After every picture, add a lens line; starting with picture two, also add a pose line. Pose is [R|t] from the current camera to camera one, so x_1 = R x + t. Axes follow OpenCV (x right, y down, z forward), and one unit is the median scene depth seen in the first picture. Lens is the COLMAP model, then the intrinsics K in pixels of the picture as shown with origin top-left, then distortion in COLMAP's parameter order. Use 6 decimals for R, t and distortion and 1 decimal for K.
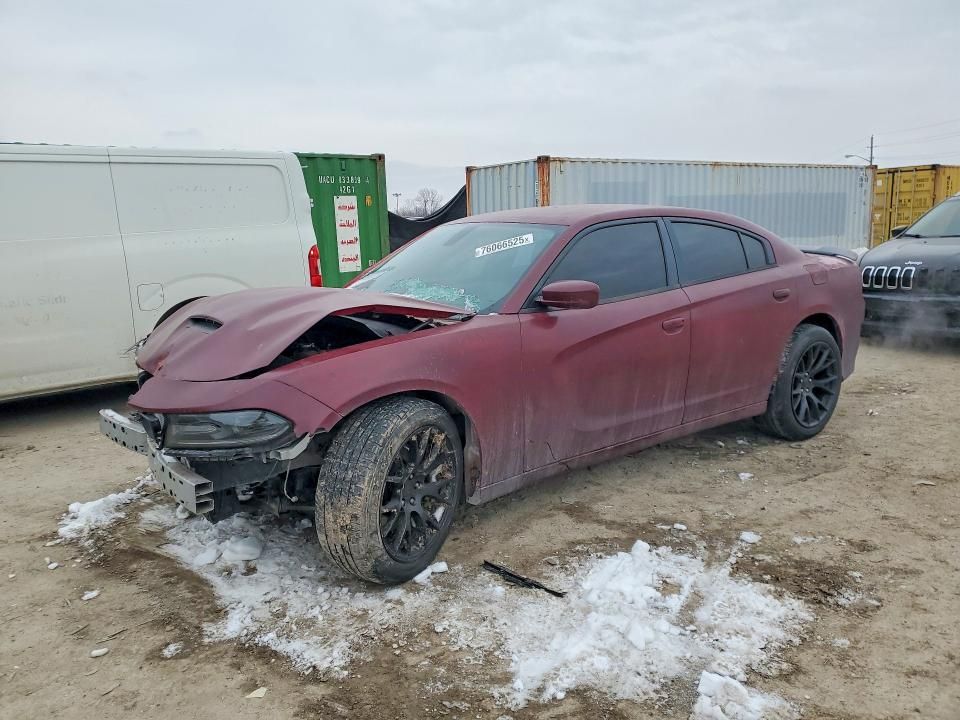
lens RADIAL K [[733.2, 0, 474.8], [0, 733.2, 357.9], [0, 0, 1]] dist [-0.005249, 0.050581]
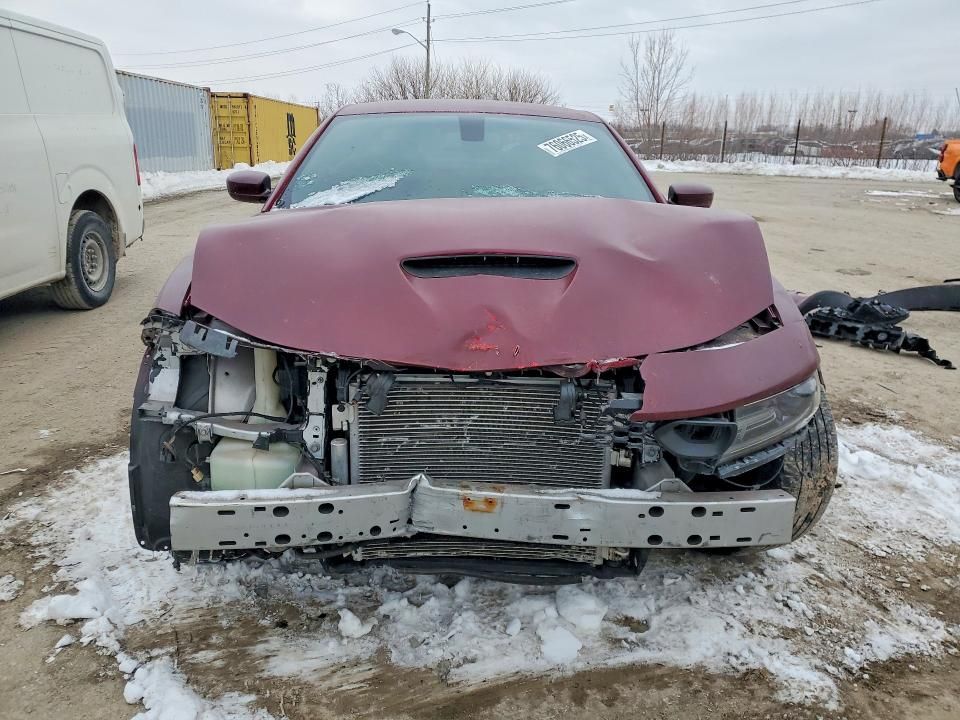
lens RADIAL K [[733.2, 0, 474.8], [0, 733.2, 357.9], [0, 0, 1]] dist [-0.005249, 0.050581]
pose [[0.581699, -0.192935, 0.790191, -0.778049], [0.114750, 0.981211, 0.155101, -0.059803], [-0.805269, 0.000452, 0.592909, 0.642546]]
